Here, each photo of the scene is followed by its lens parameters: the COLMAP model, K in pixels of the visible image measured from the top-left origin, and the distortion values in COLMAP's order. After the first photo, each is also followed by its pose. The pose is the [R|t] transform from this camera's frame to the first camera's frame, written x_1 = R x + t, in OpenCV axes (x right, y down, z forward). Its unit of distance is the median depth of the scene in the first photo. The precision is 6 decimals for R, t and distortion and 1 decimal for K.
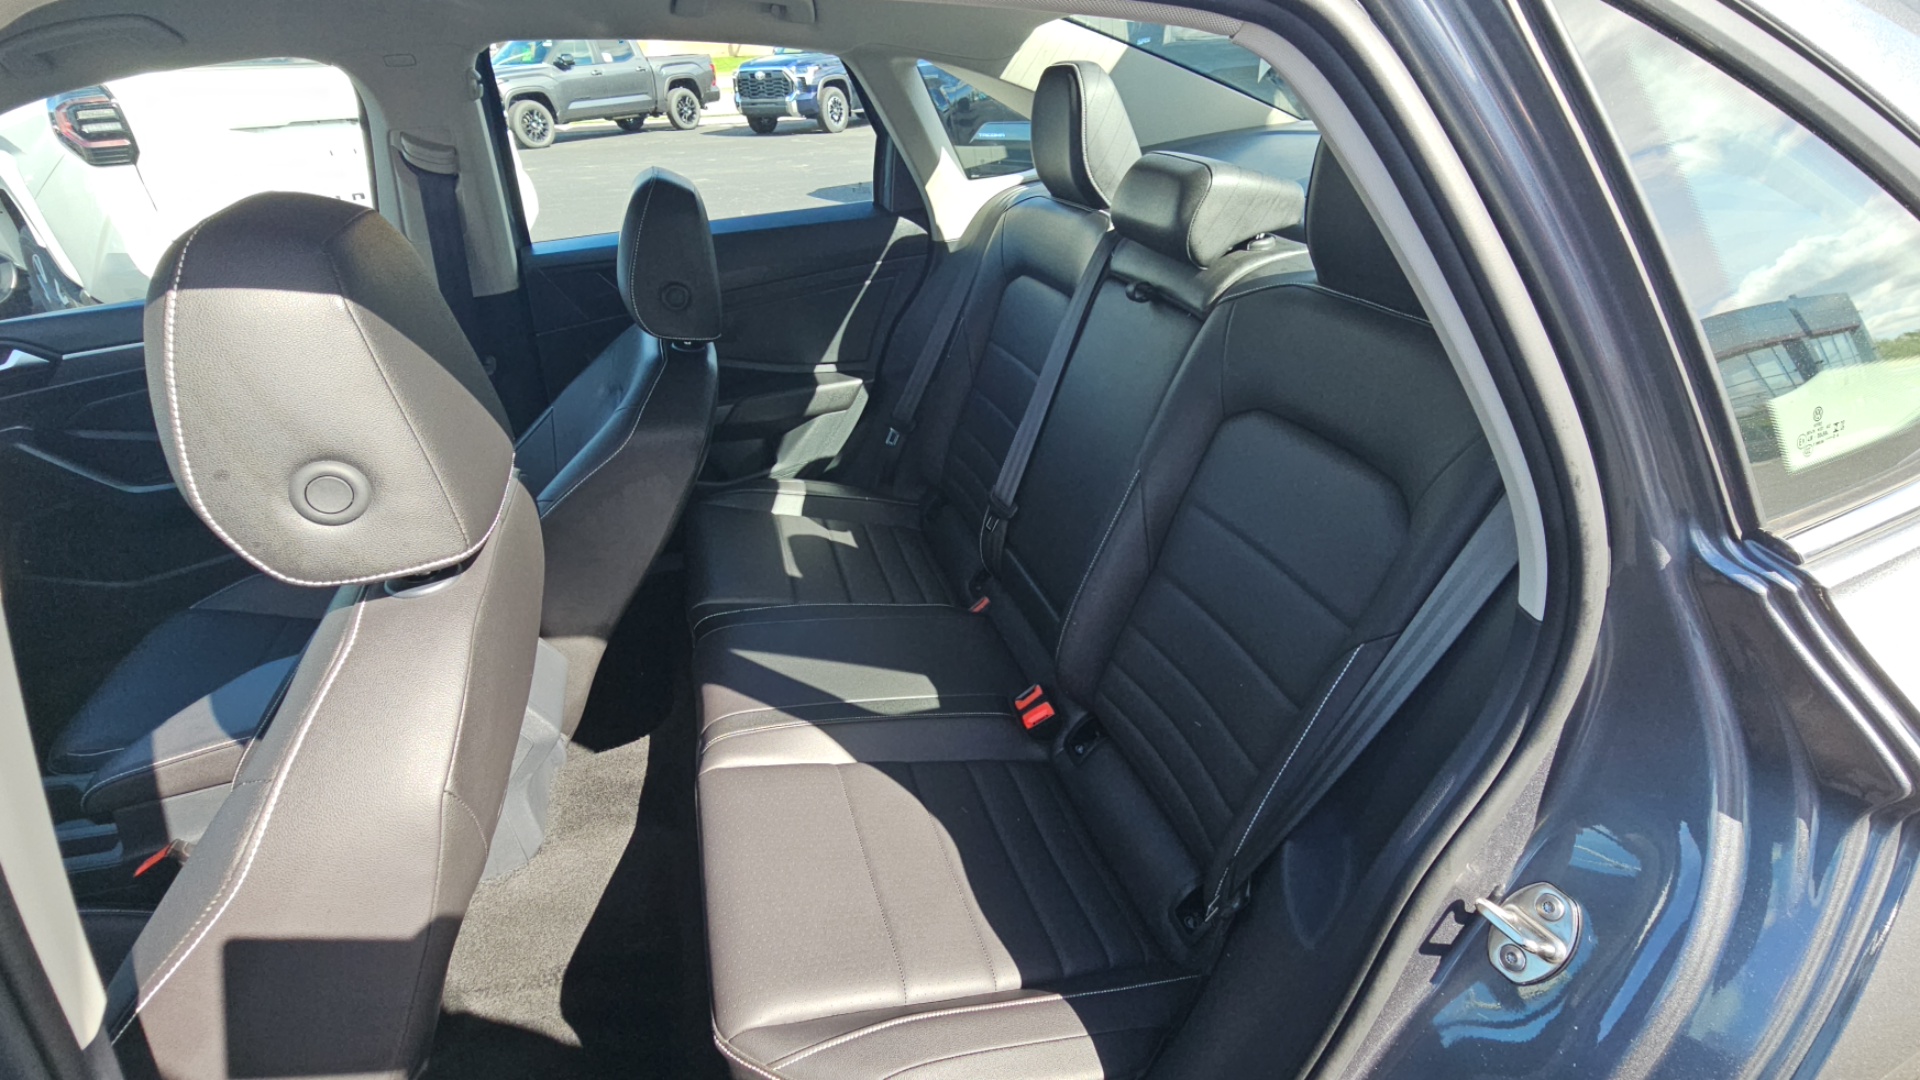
lens RADIAL K [[865.4, 0, 996.6], [0, 865.4, 538.2], [0, 0, 1]] dist [-0.000325, 0.001292]
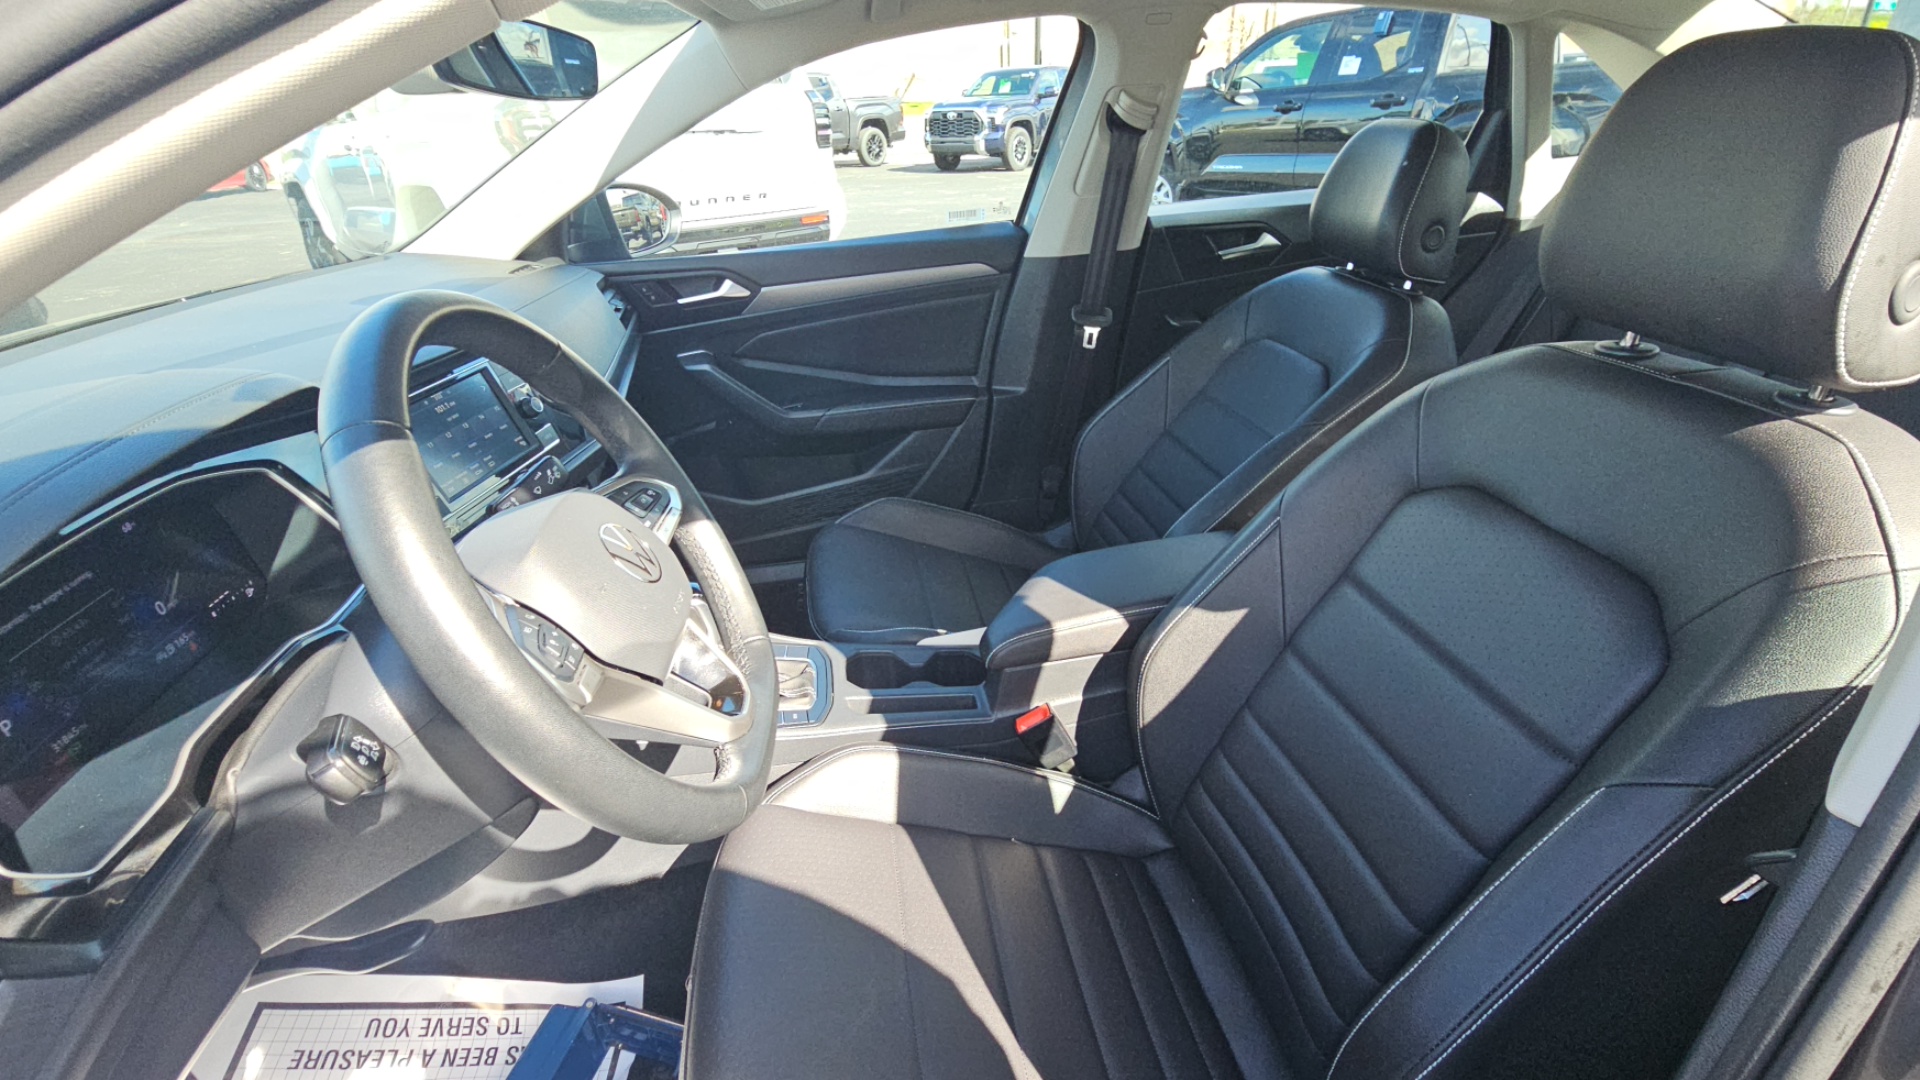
lens RADIAL K [[867.9, 0, 984.0], [0, 867.9, 543.3], [0, 0, 1]] dist [0.004111, -0.004648]
pose [[0.988153, 0.072172, -0.135441, -0.519107], [-0.077674, 0.996337, -0.035781, 0.112013], [0.132363, 0.045877, 0.990139, -0.047432]]
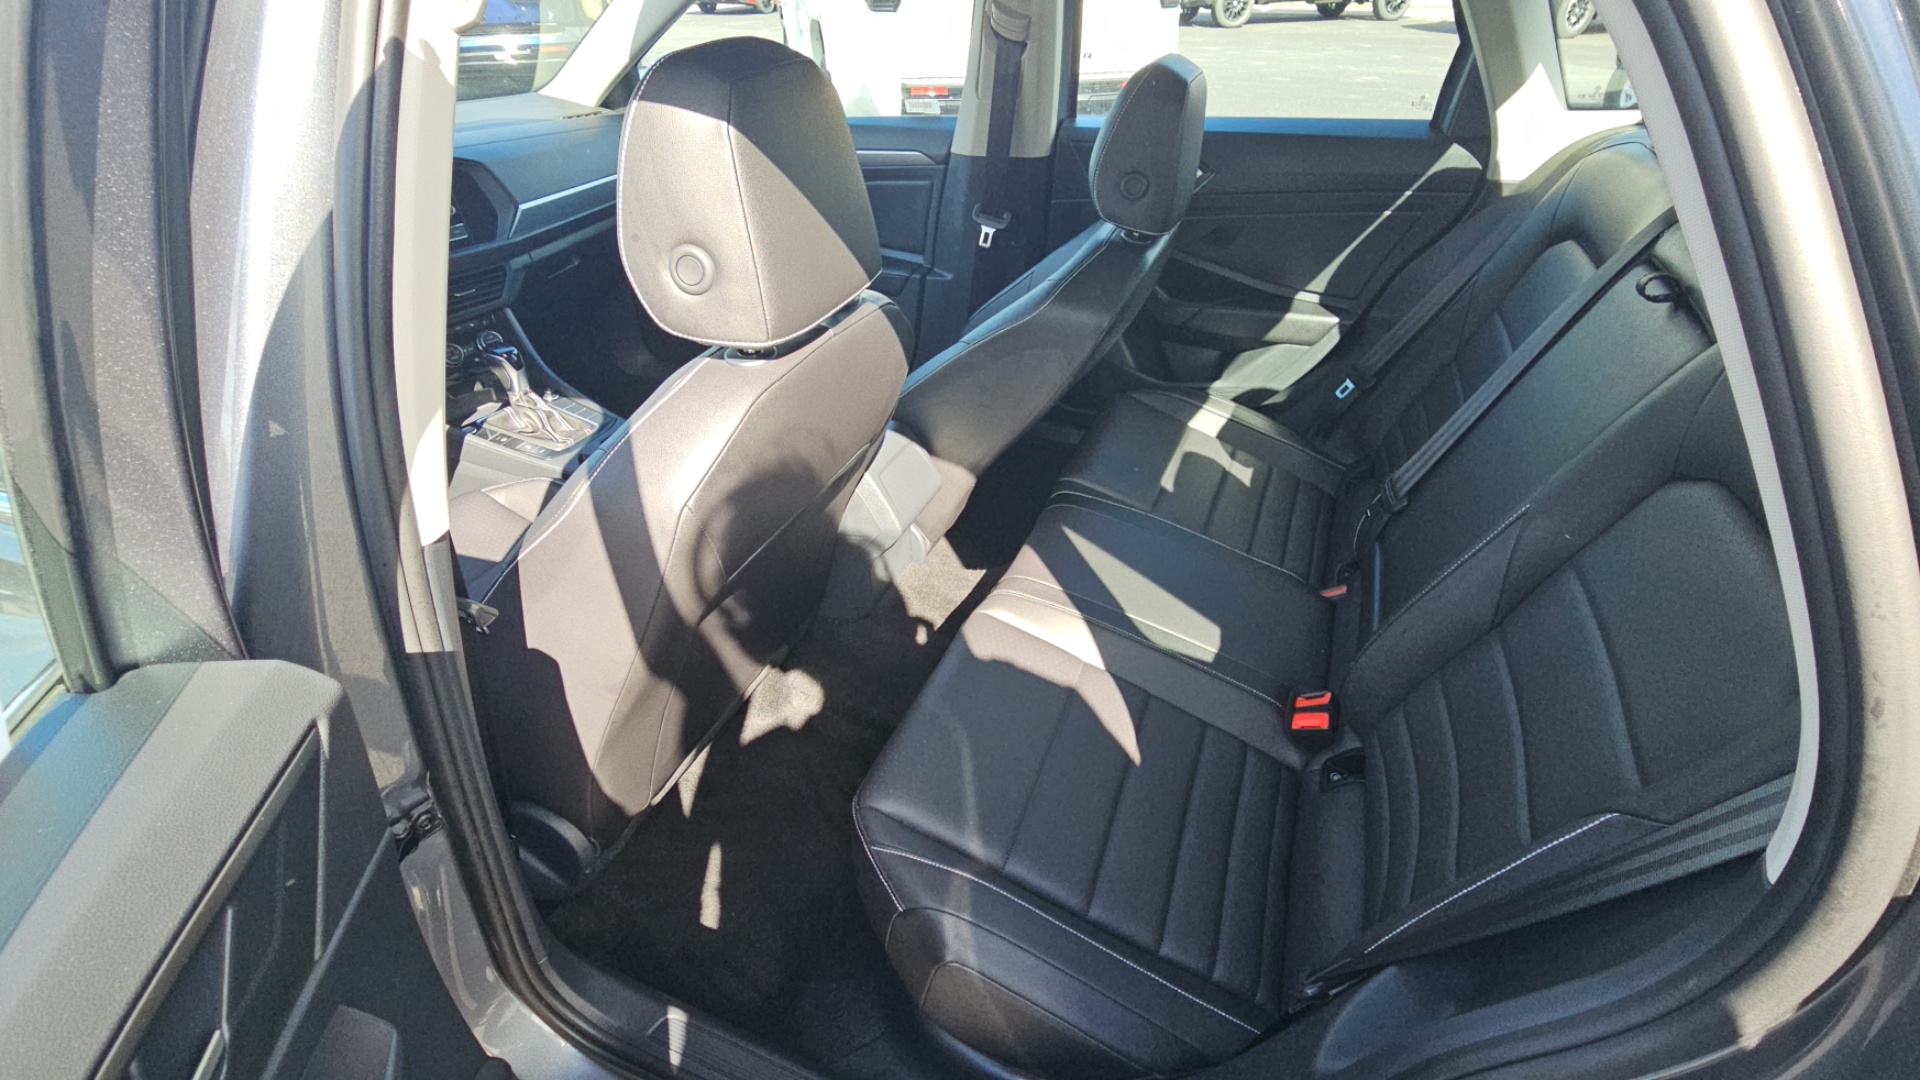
lens RADIAL K [[867.7, 0, 975.0], [0, 867.7, 544.8], [0, 0, 1]] dist [0.002486, -0.004249]
pose [[0.762453, 0.390973, -0.515564, 0.125499], [-0.334871, 0.920223, 0.202611, -0.022699], [0.553649, 0.018166, 0.832552, 0.034330]]
